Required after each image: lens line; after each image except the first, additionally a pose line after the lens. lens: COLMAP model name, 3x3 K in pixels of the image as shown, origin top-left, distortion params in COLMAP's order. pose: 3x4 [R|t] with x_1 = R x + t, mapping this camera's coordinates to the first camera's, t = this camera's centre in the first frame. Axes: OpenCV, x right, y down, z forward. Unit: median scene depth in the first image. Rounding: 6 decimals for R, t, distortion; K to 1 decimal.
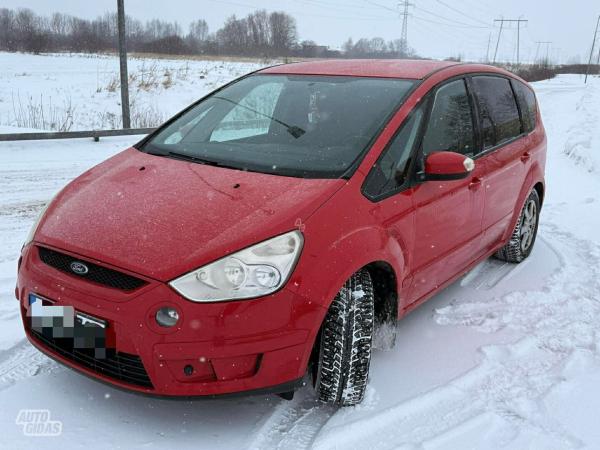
lens RADIAL K [[596.1, 0, 309.0], [0, 596.1, 220.7], [0, 0, 1]] dist [0.033966, 0.000000]
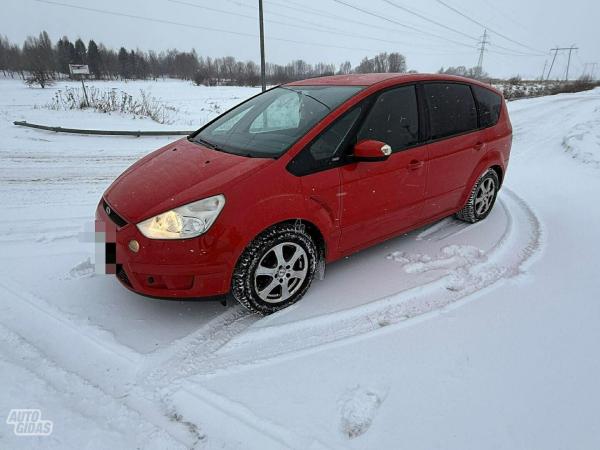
lens RADIAL K [[346.9, 0, 298.2], [0, 346.9, 221.9], [0, 0, 1]] dist [-0.009147, 0.004331]
pose [[0.955486, 0.071190, -0.286318, 0.332892], [-0.038610, 0.992278, 0.117871, -0.019487], [0.292498, -0.101570, 0.950857, 0.211933]]
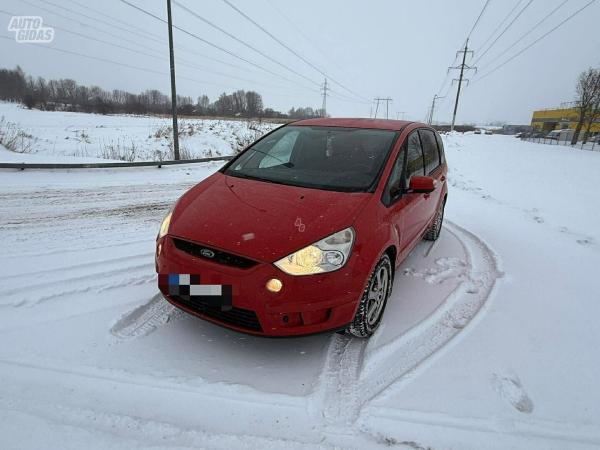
lens RADIAL K [[343.0, 0, 300.8], [0, 343.0, 229.8], [0, 0, 1]] dist [0.005495, -0.002382]
pose [[0.996220, -0.013988, 0.085733, -0.188886], [0.009983, 0.998846, 0.046969, -0.015657], [-0.086291, -0.045935, 0.995210, 0.108655]]
